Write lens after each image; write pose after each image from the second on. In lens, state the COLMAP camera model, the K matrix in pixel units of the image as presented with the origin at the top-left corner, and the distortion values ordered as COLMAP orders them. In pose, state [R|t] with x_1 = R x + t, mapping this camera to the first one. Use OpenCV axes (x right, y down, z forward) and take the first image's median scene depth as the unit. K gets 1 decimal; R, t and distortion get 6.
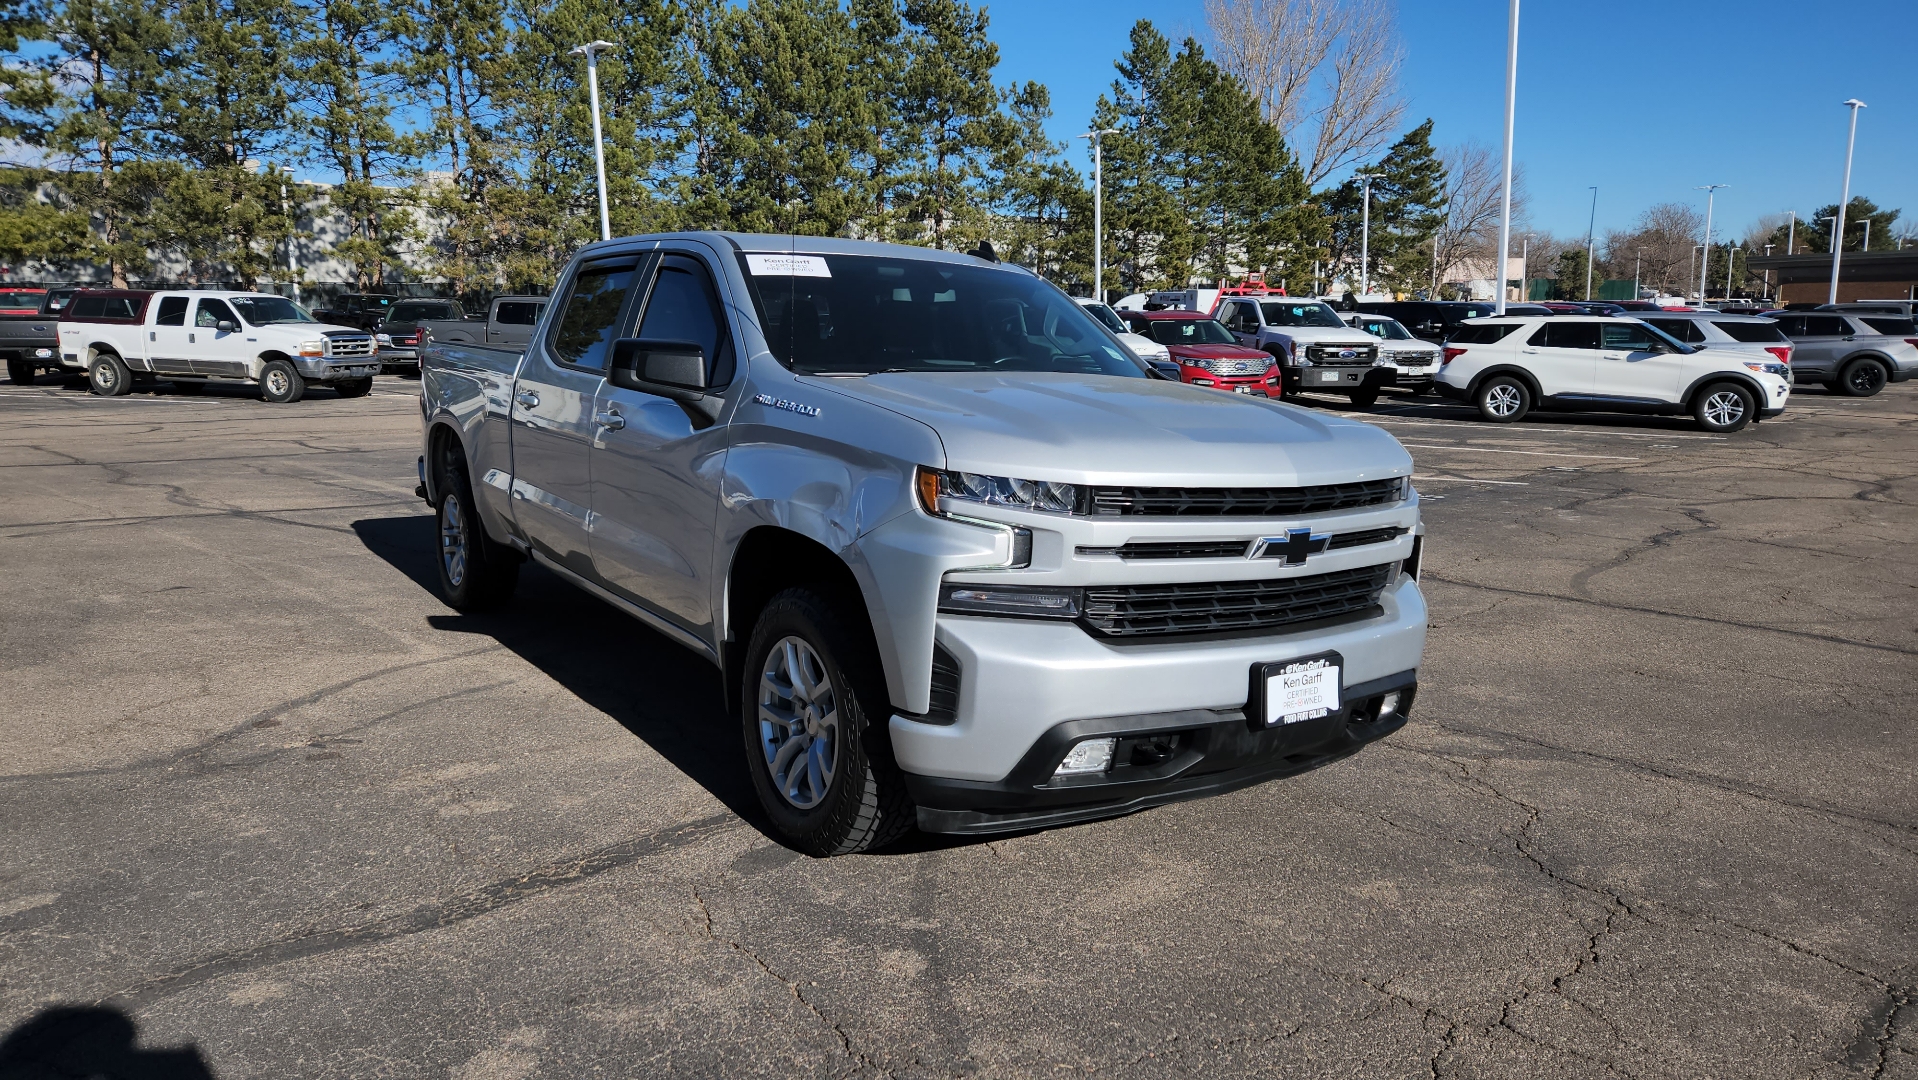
lens RADIAL K [[1292.8, 0, 959.0], [0, 1292.8, 540.0], [0, 0, 1]] dist [0.088918, -0.085215]
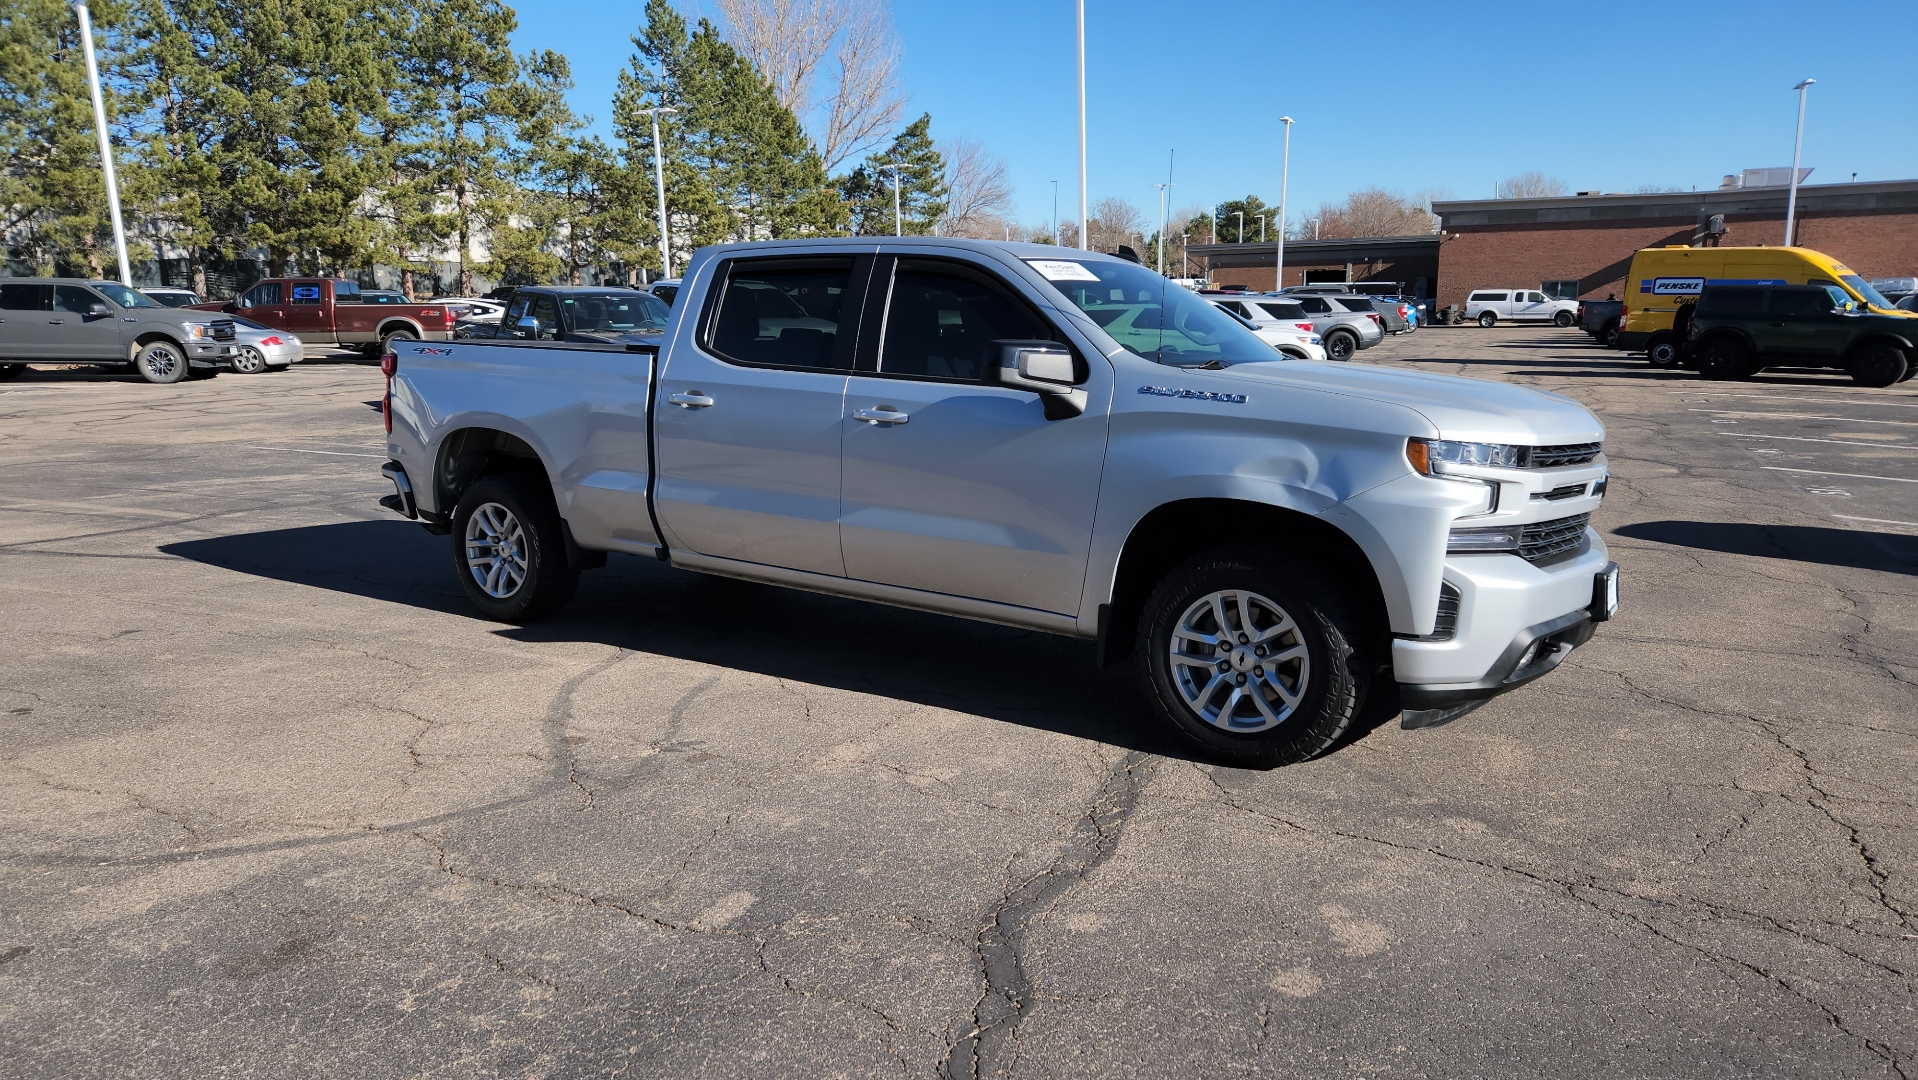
lens RADIAL K [[1282.5, 0, 959.0], [0, 1282.5, 540.0], [0, 0, 1]] dist [0.086372, -0.076617]
pose [[0.926872, -0.076159, 0.367571, -0.055511], [0.069783, 0.997092, 0.030628, -0.001684], [-0.368835, -0.002738, 0.929491, -0.000121]]
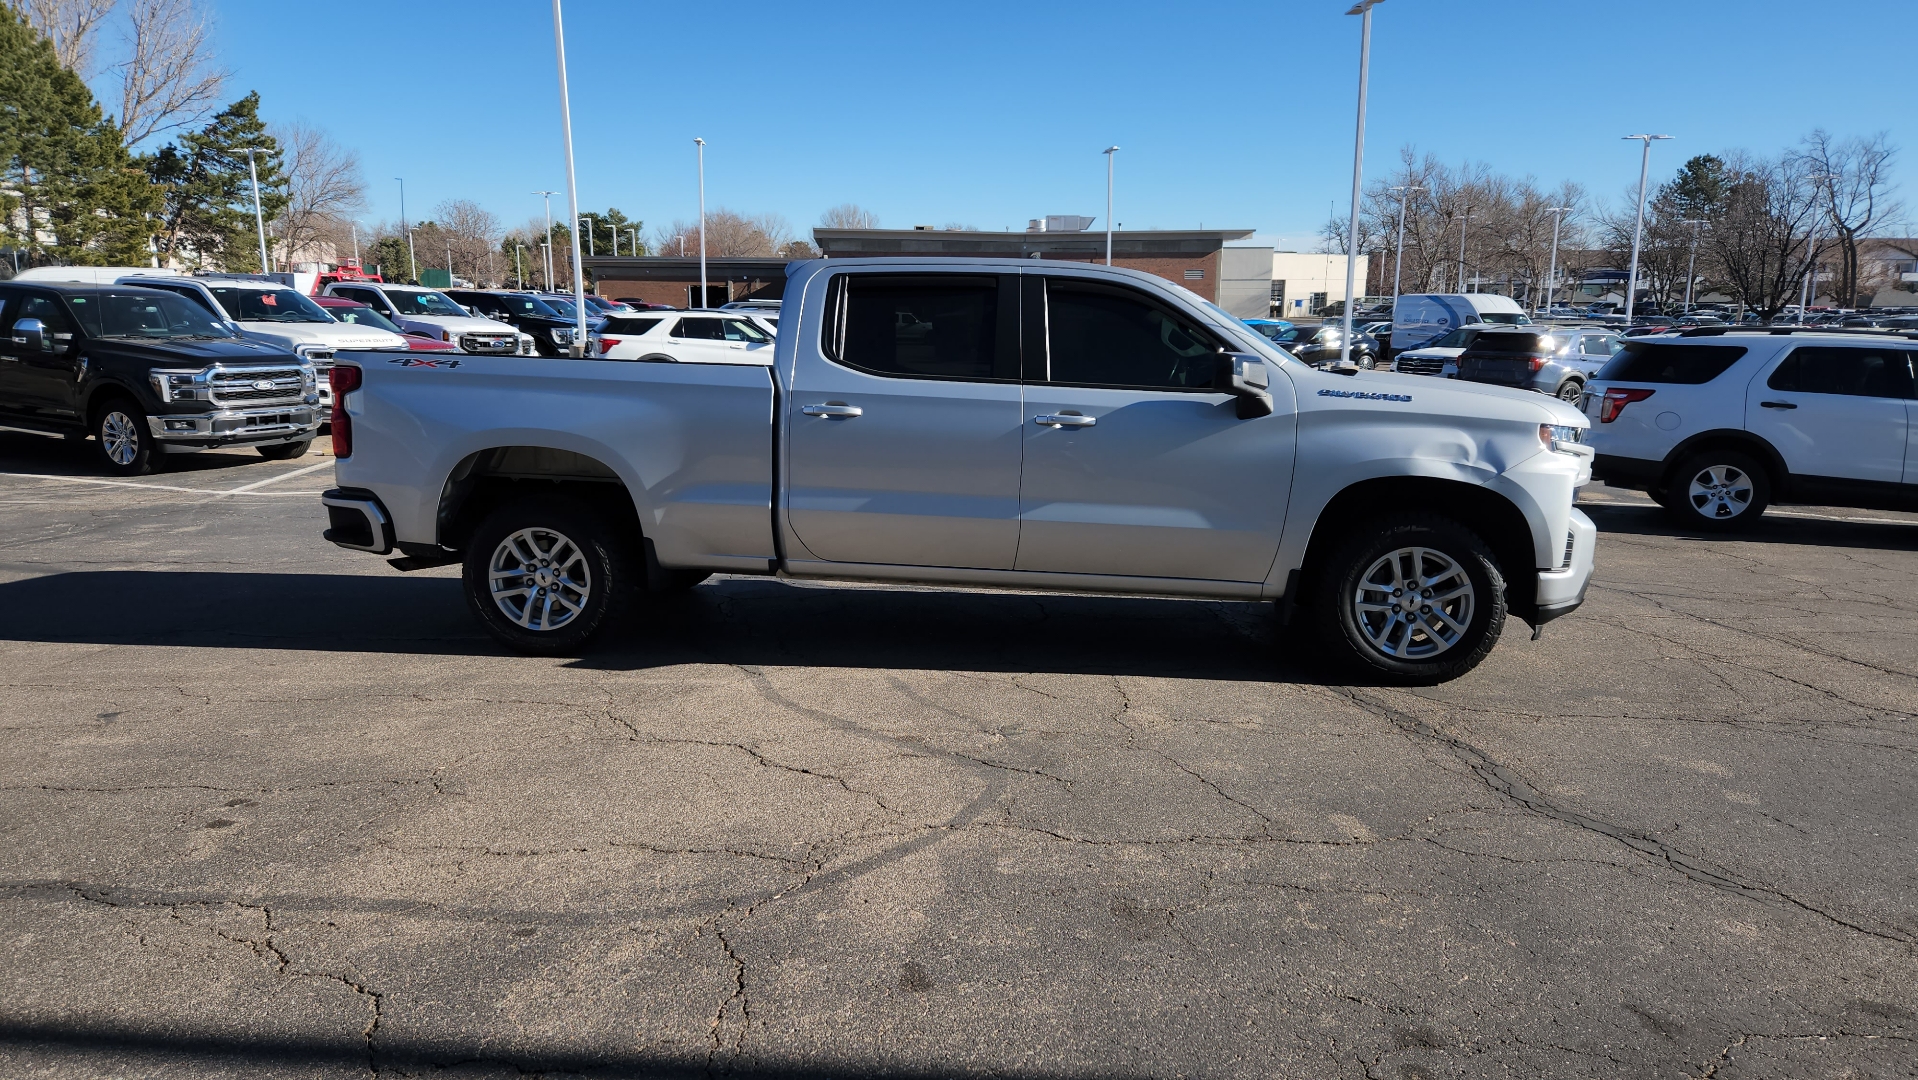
lens RADIAL K [[1270.5, 0, 950.8], [0, 1270.5, 548.8], [0, 0, 1]] dist [0.072504, -0.057736]
pose [[0.641600, -0.132600, 0.755491, -0.112907], [0.116185, 0.990380, 0.075156, -0.006936], [-0.758189, 0.039557, 0.650834, 0.030515]]
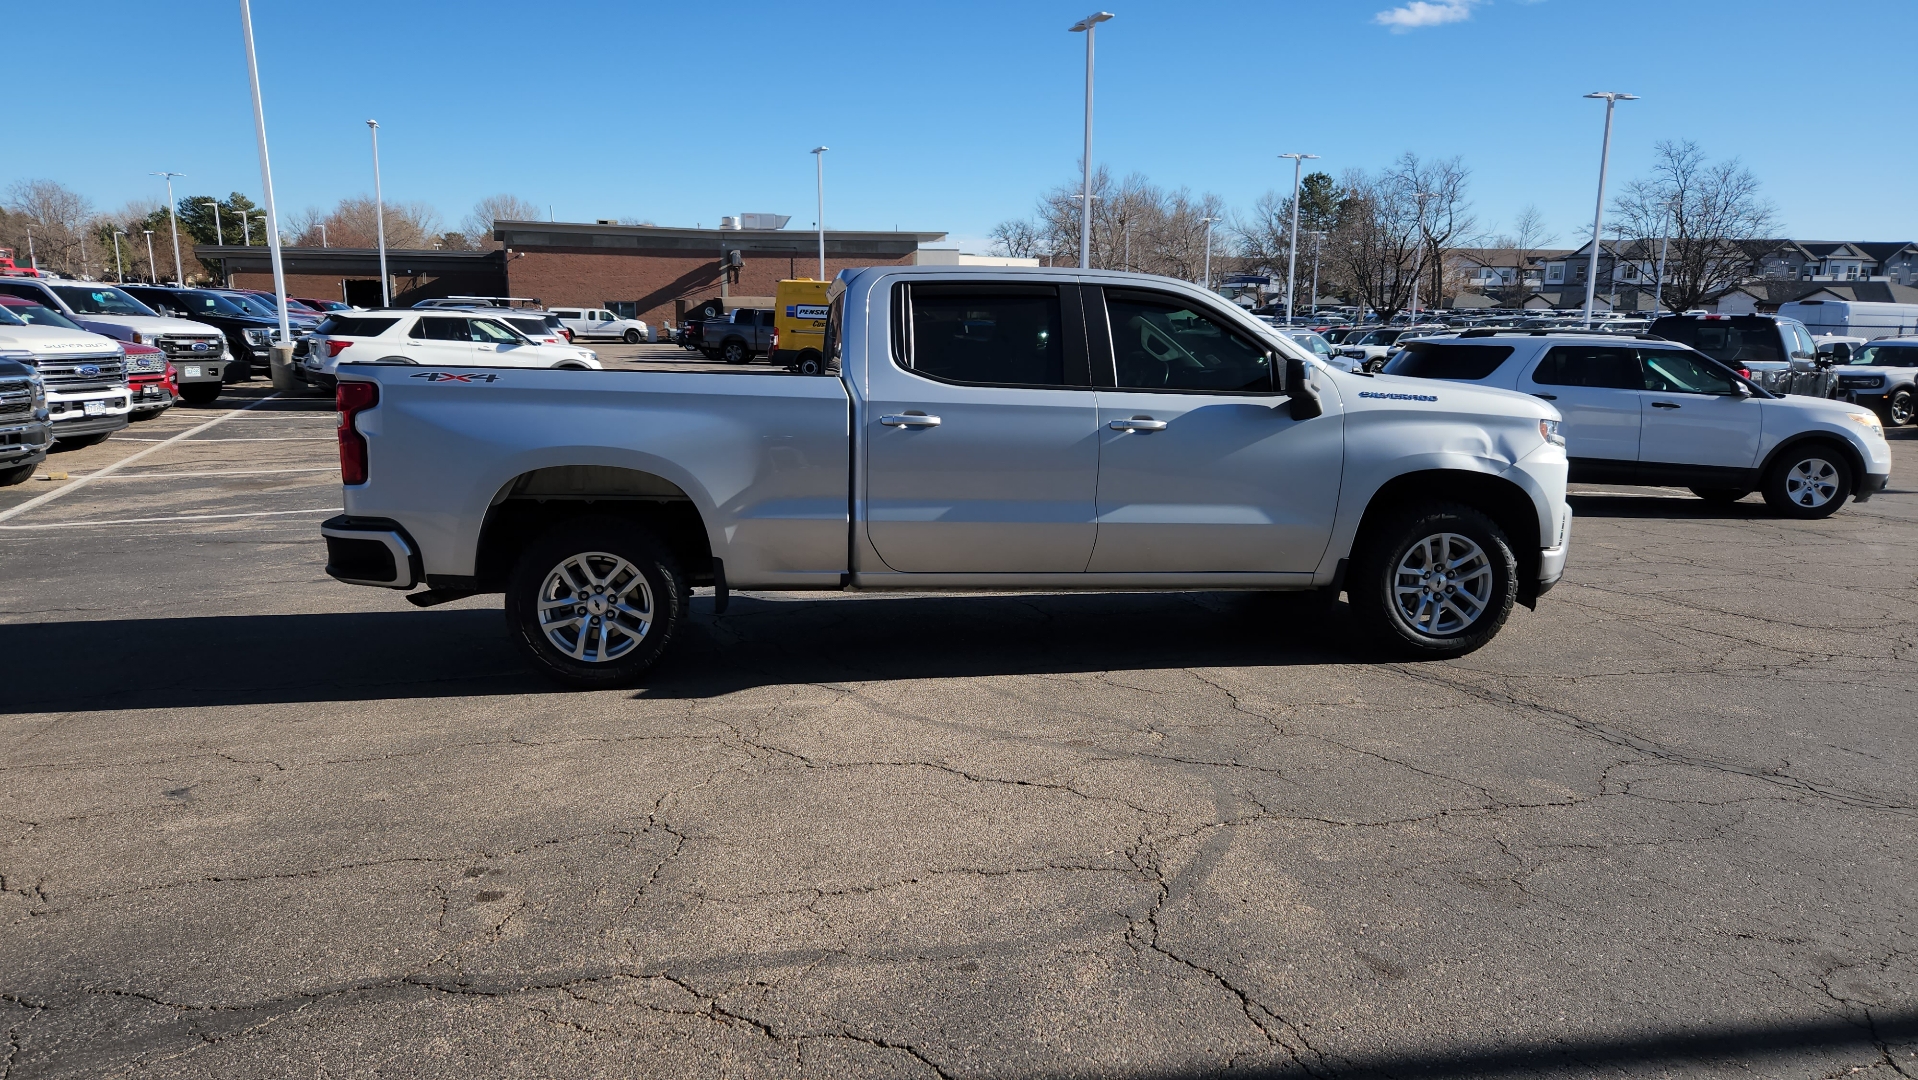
lens RADIAL K [[1270.5, 0, 950.8], [0, 1270.5, 548.8], [0, 0, 1]] dist [0.072504, -0.057736]
pose [[0.430461, -0.158345, 0.888612, -0.131539], [0.138772, 0.984397, 0.108189, -0.012098], [-0.891878, 0.076743, 0.445718, 0.058326]]
